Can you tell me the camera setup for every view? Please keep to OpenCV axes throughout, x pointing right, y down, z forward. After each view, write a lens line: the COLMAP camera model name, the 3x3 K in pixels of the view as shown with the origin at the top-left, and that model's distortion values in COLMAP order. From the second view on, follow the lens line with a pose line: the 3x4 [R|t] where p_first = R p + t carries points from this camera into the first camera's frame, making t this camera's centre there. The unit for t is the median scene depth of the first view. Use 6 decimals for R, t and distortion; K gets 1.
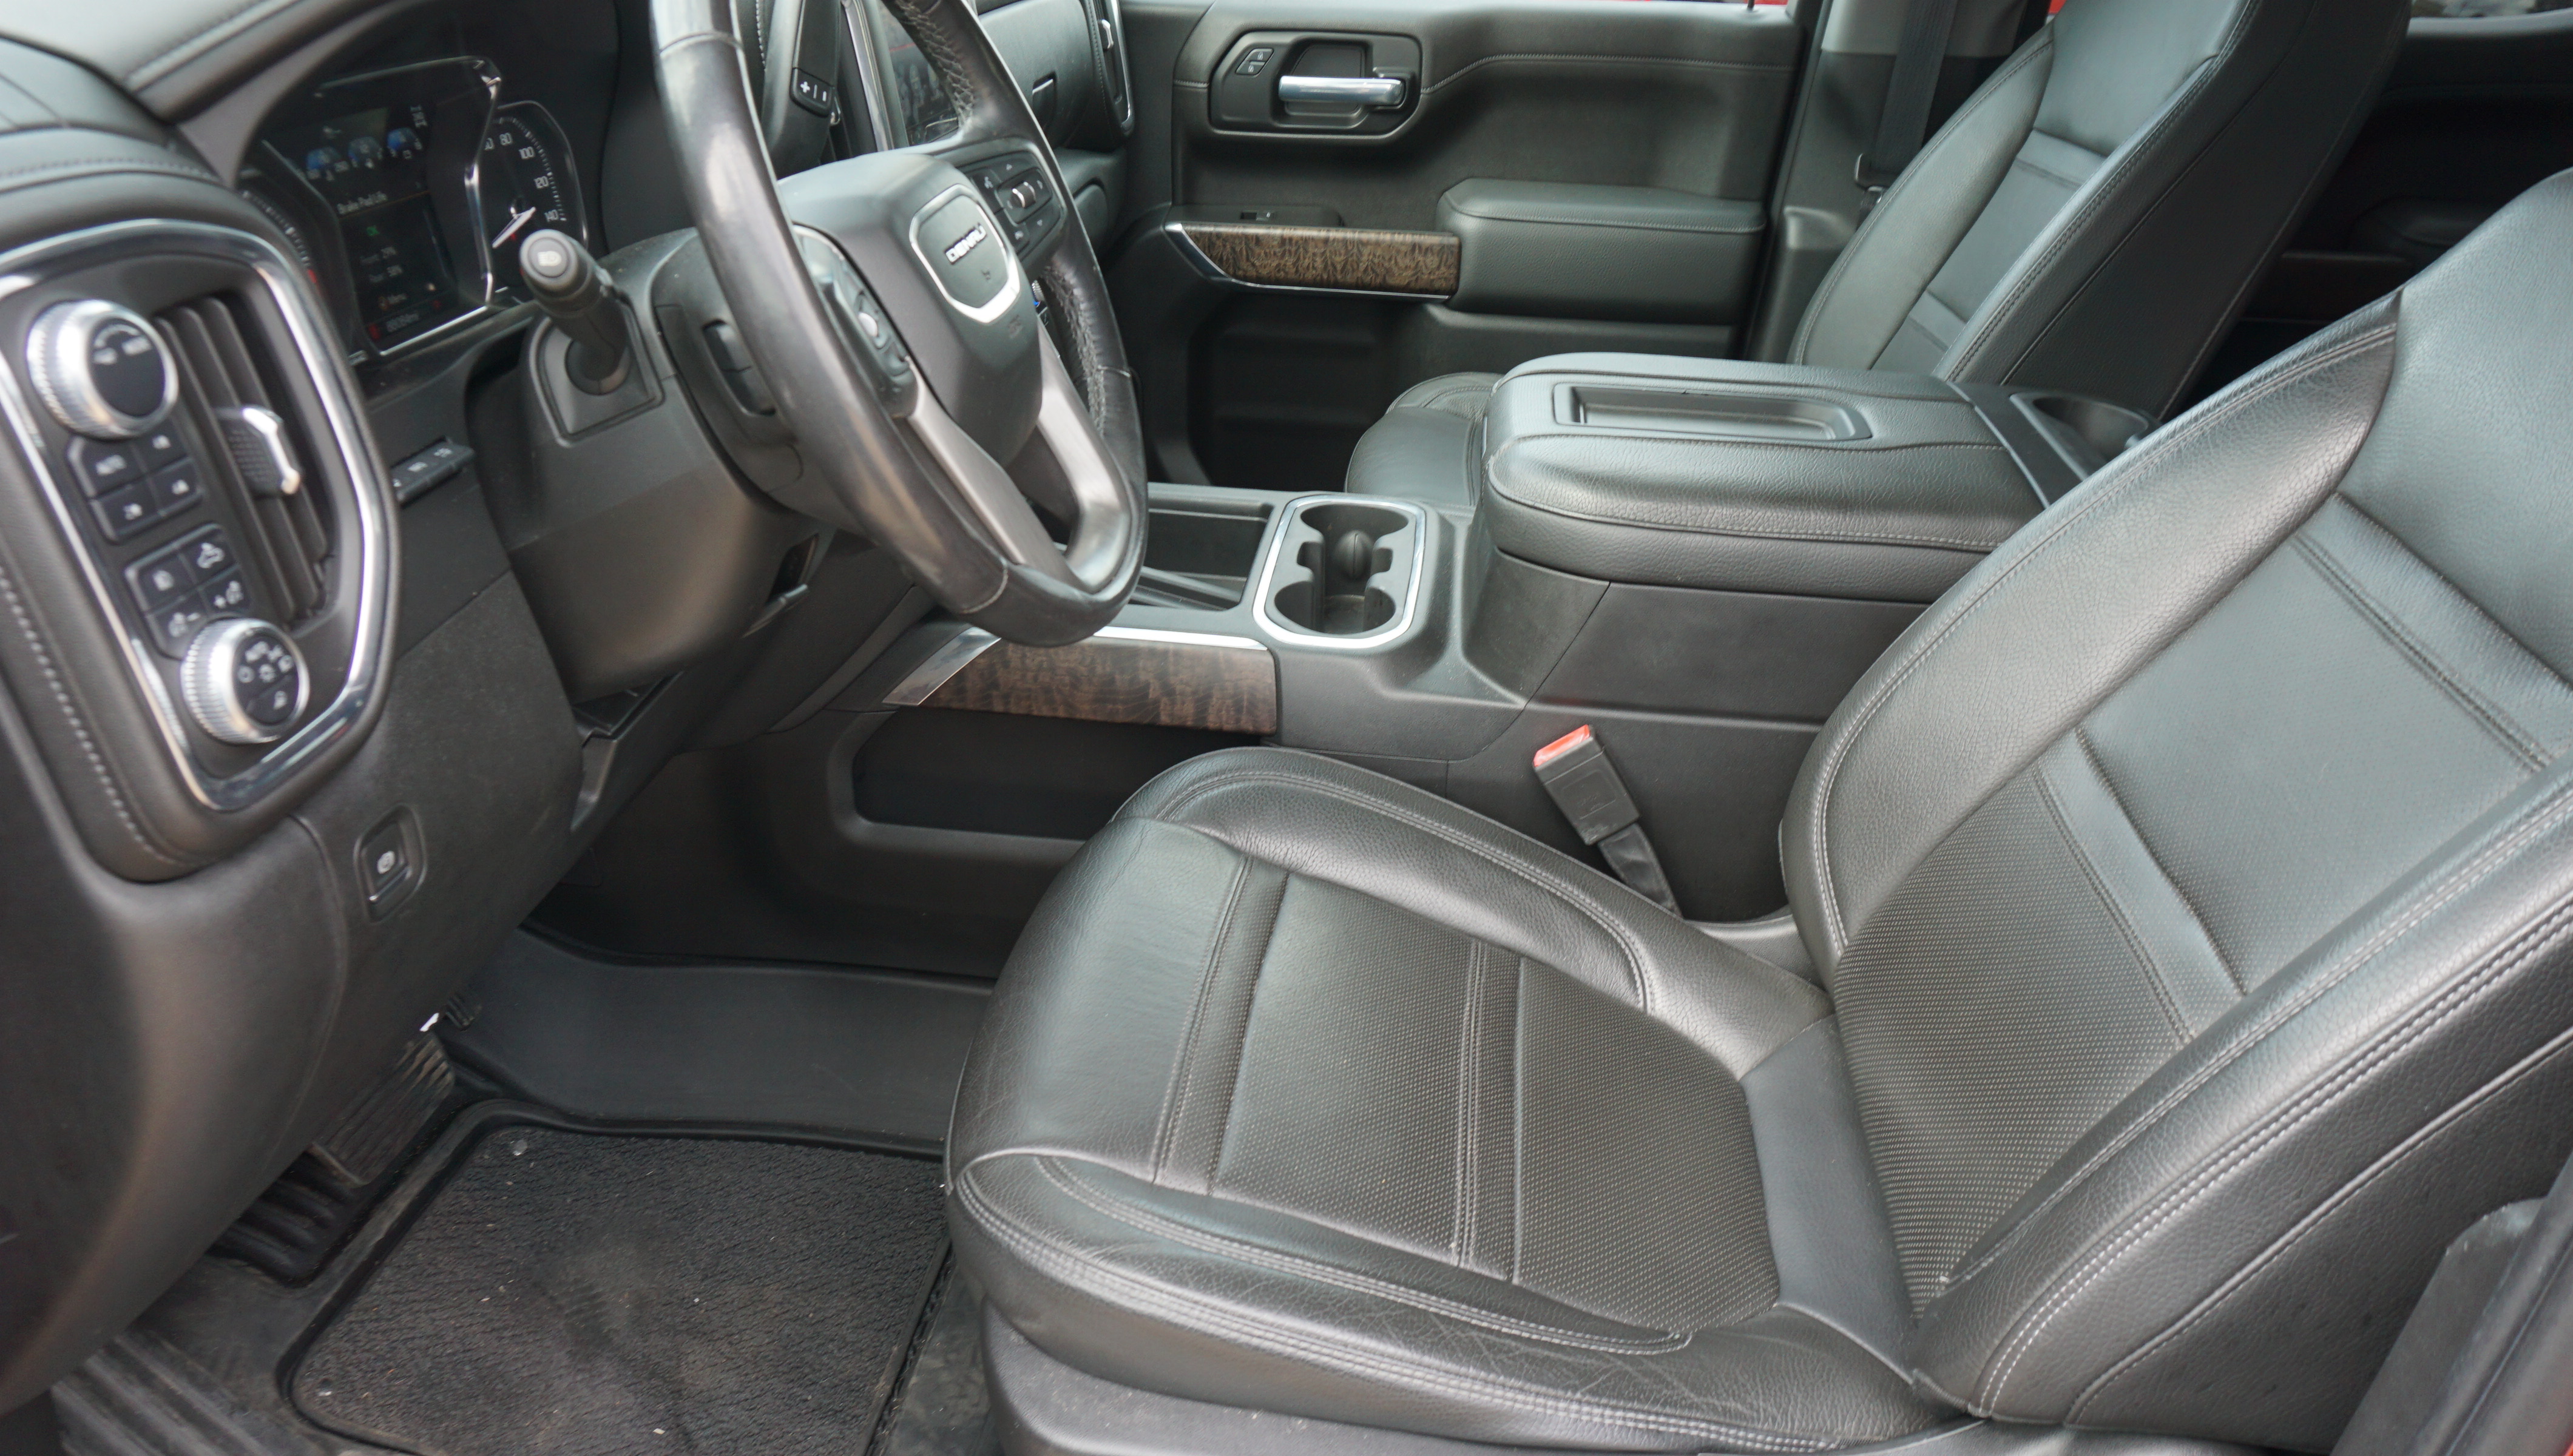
lens RADIAL K [[1716.0, 0, 1289.1], [0, 1716.0, 735.6], [0, 0, 1]] dist [-0.048420, 0.035805]
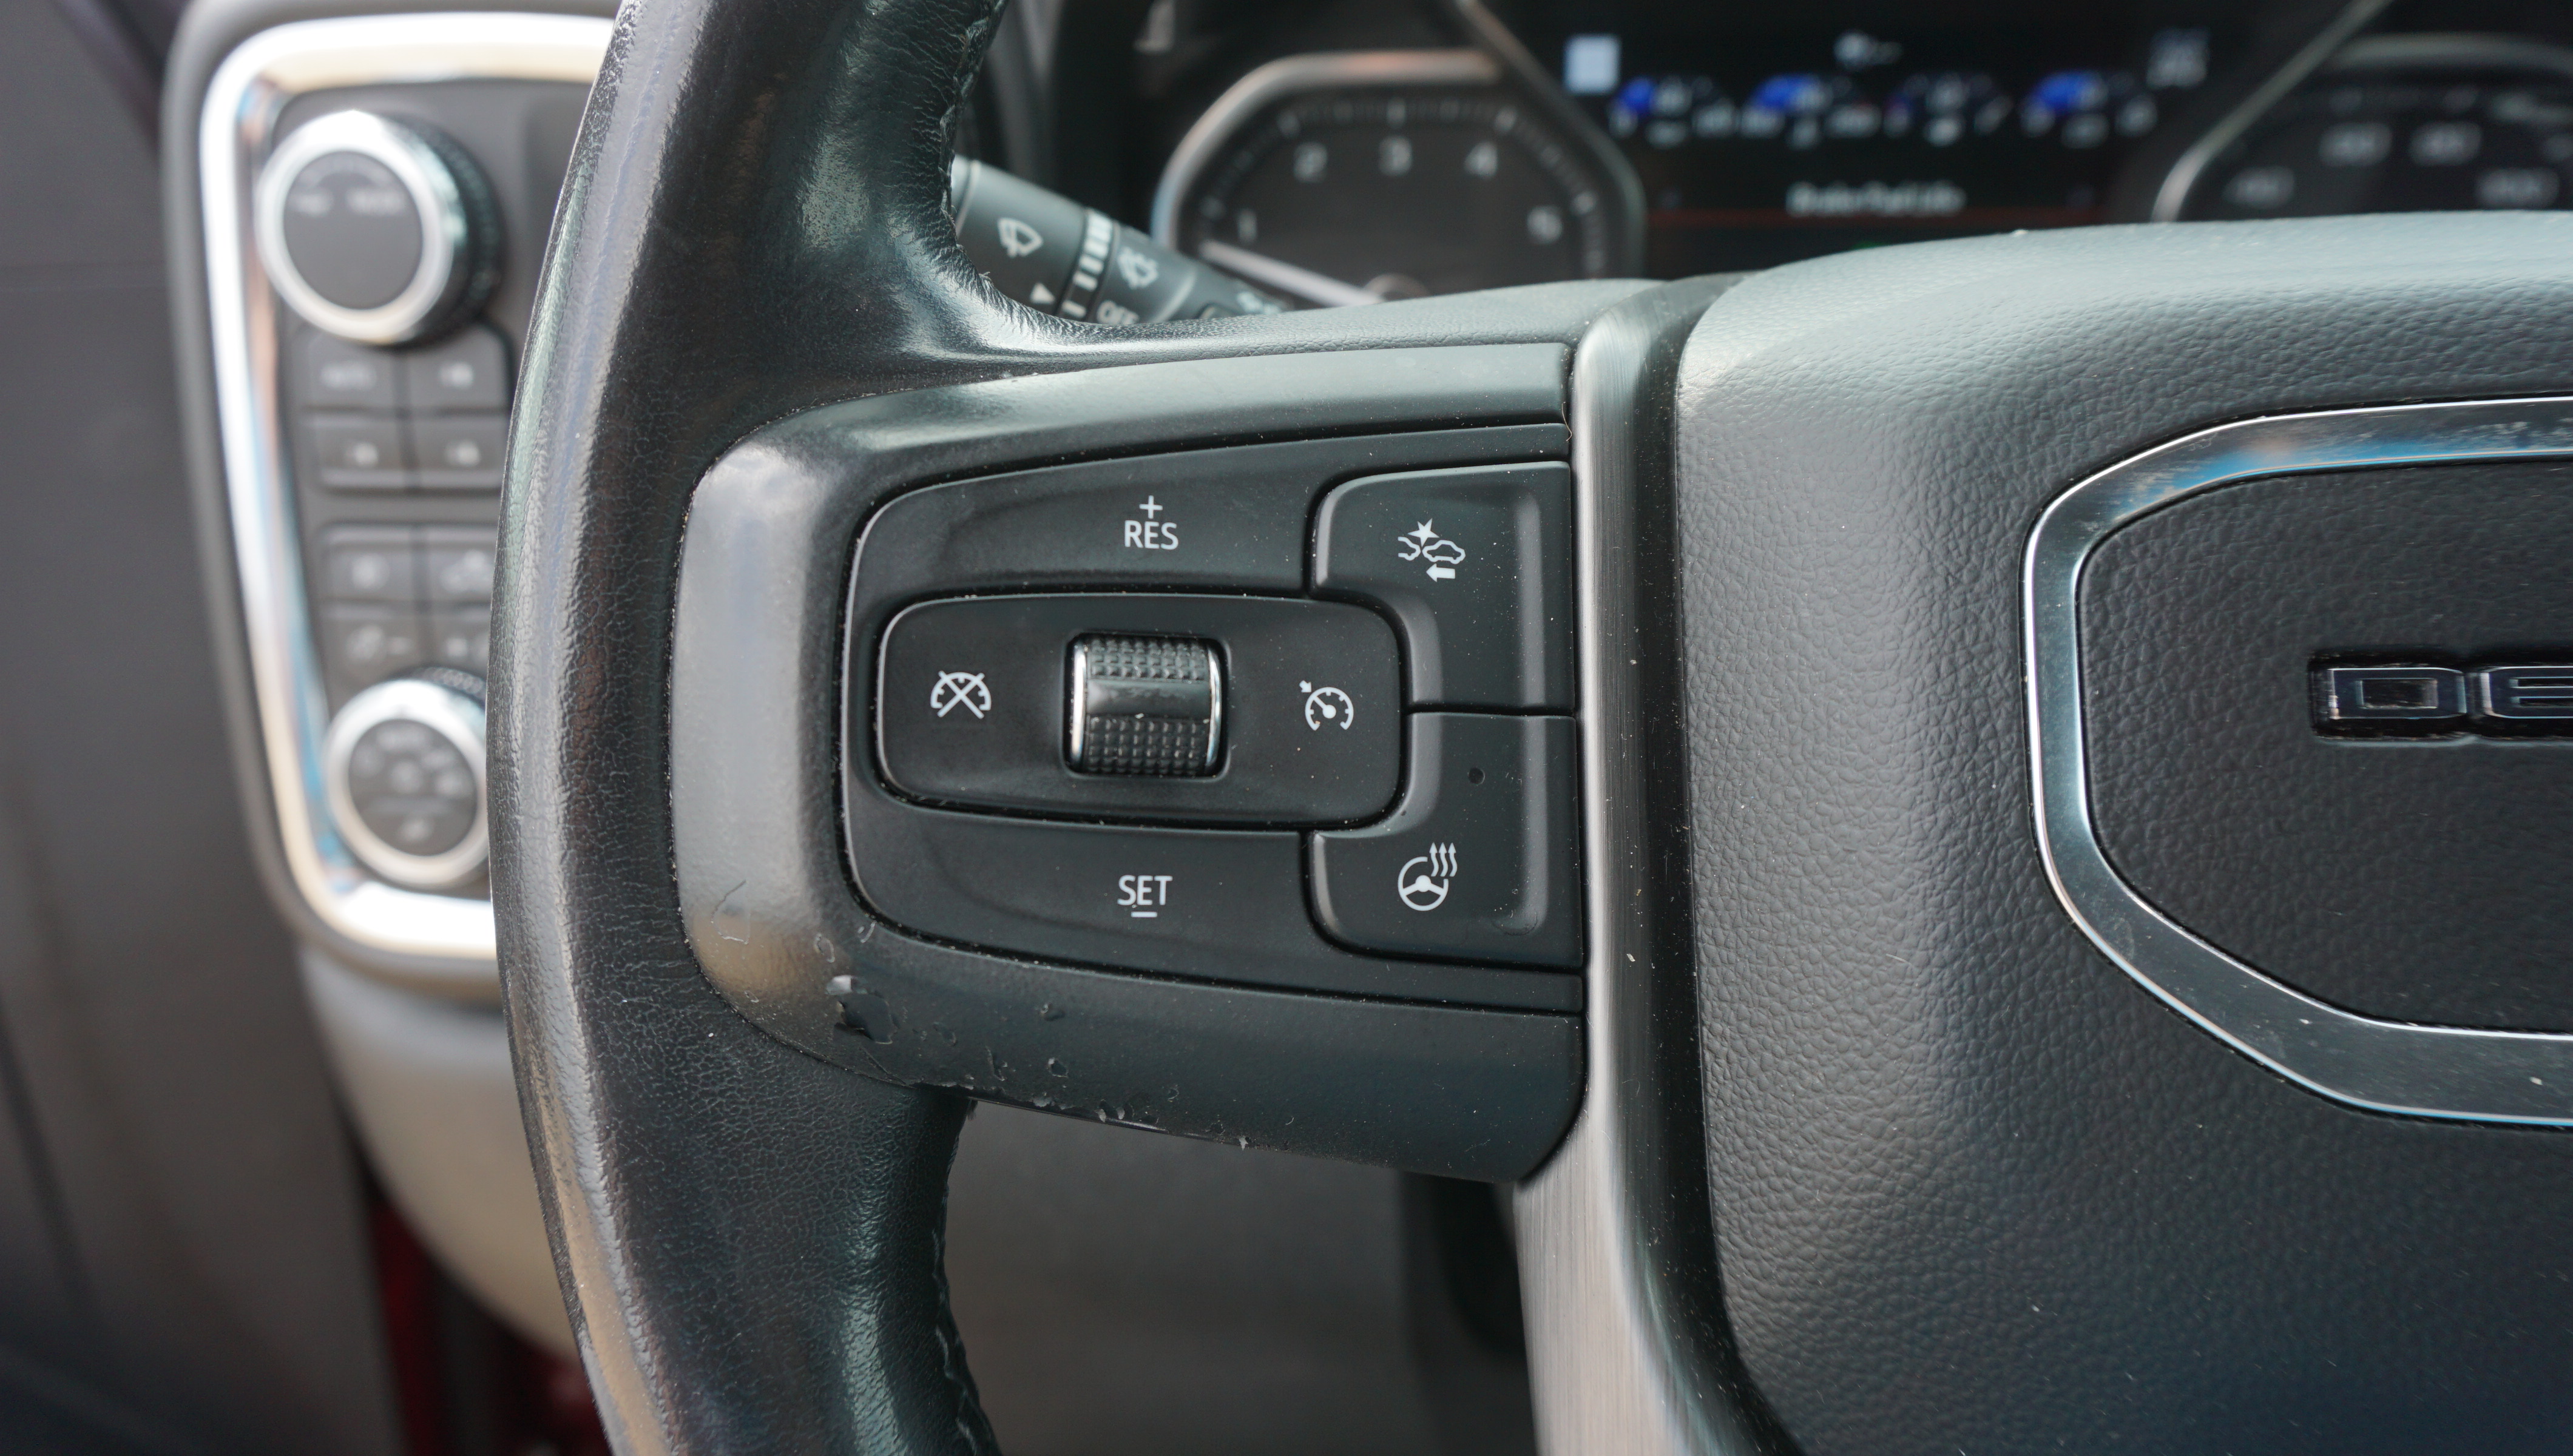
lens RADIAL K [[1726.5, 0, 1361.5], [0, 1726.5, 724.9], [0, 0, 1]] dist [-0.028876, 0.062753]
pose [[0.064397, 0.368352, -0.927453, -0.016586], [-0.446556, 0.841776, 0.303318, -0.118596], [0.892436, 0.394627, 0.218698, 0.357199]]
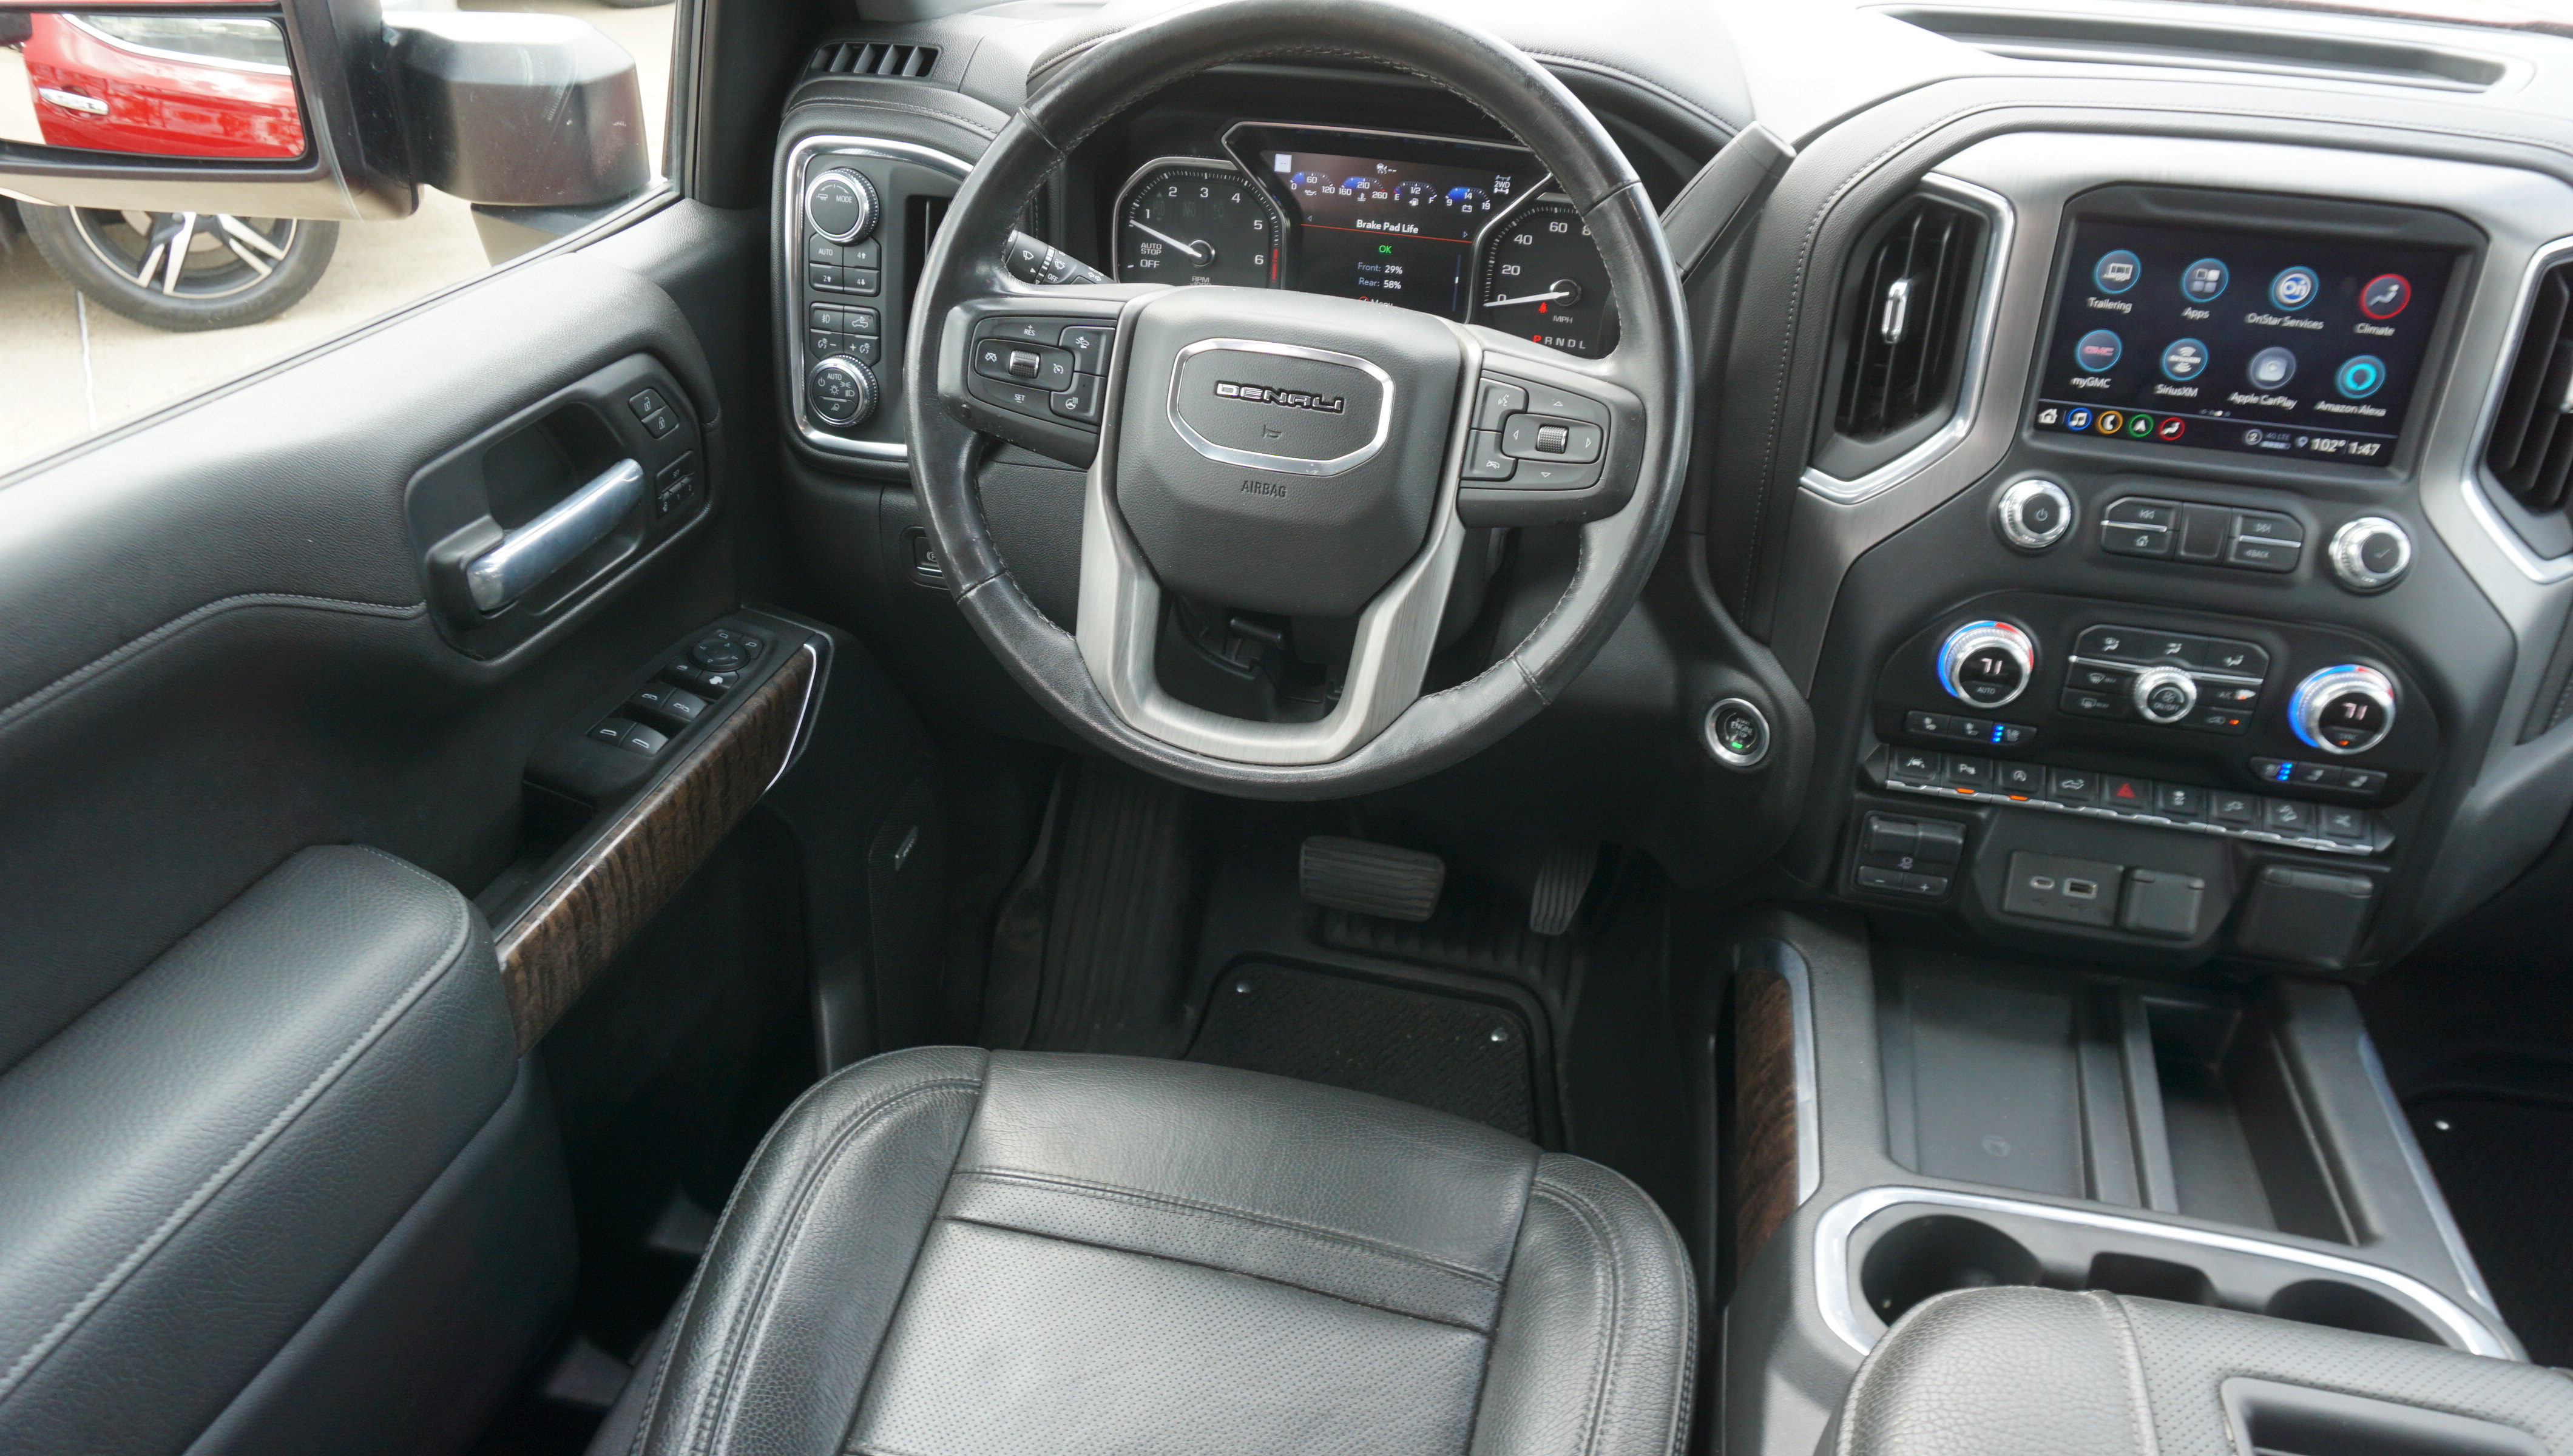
lens RADIAL K [[1730.5, 0, 1294.3], [0, 1730.5, 730.0], [0, 0, 1]] dist [-0.049899, 0.040417]
pose [[-0.099025, 0.476690, -0.873476, 0.331590], [-0.499744, 0.735240, 0.457905, -0.258637], [0.860494, 0.481859, 0.165416, 0.396827]]
